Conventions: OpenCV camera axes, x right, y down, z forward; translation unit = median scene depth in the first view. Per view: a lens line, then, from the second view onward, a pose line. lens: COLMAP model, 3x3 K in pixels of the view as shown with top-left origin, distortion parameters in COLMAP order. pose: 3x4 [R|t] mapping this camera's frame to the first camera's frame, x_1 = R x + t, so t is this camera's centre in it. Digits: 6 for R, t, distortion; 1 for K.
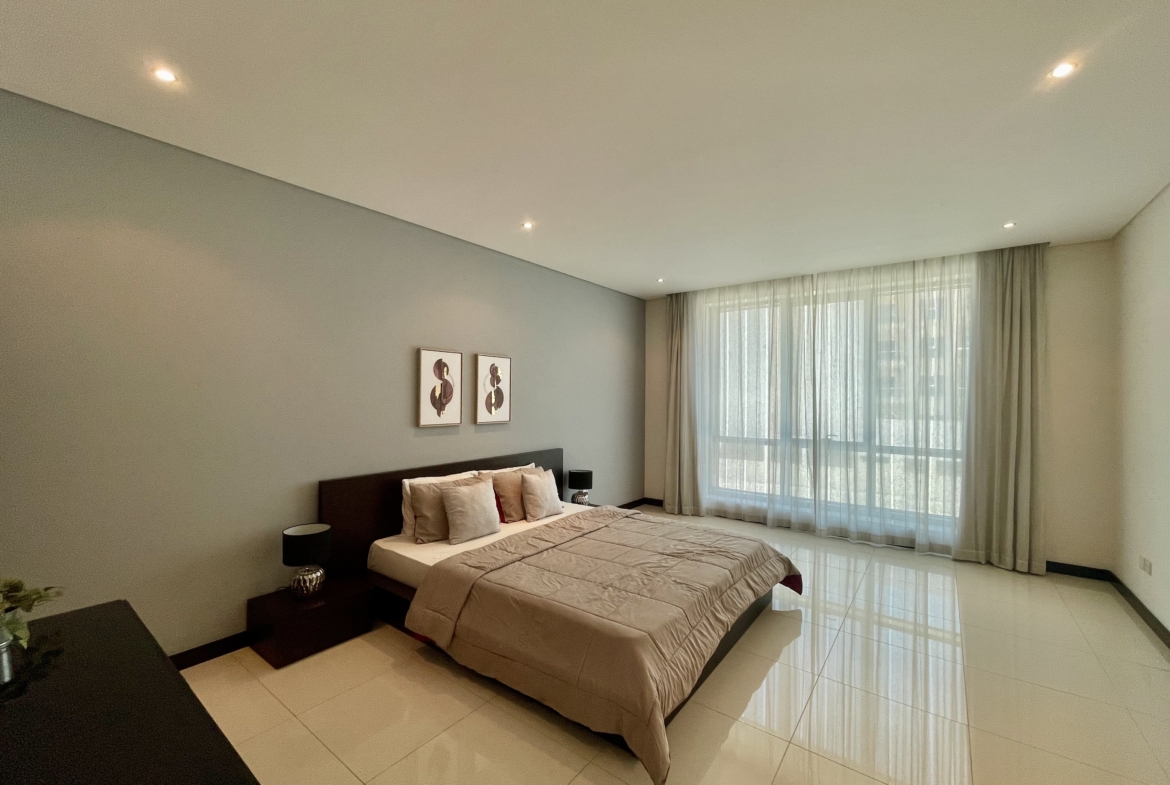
lens RADIAL K [[475.0, 0, 585.0], [0, 475.0, 392.5], [0, 0, 1]] dist [-0.001607, -0.000330]
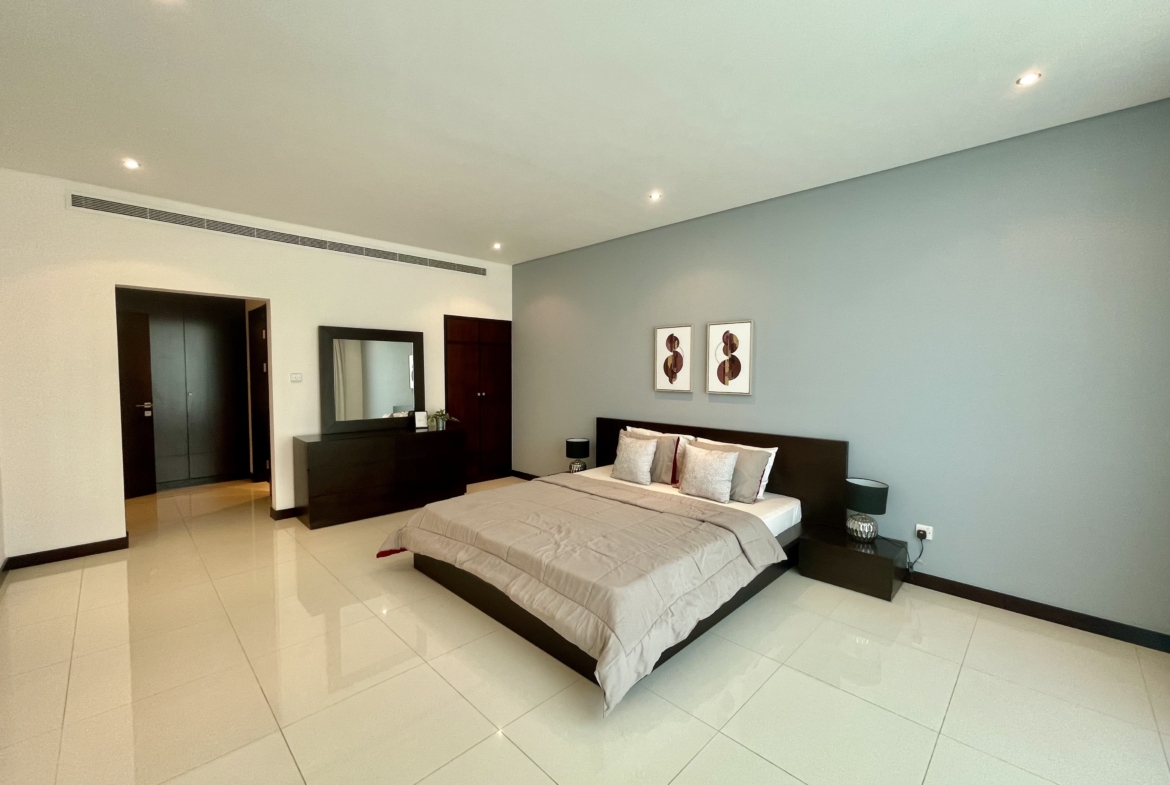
lens RADIAL K [[475.0, 0, 585.0], [0, 475.0, 392.5], [0, 0, 1]] dist [-0.001607, -0.000330]
pose [[-0.137660, 0.033796, -0.989903, 0.865593], [0.002803, 0.999427, 0.033731, 0.032212], [0.990476, 0.001868, -0.137676, 0.927882]]
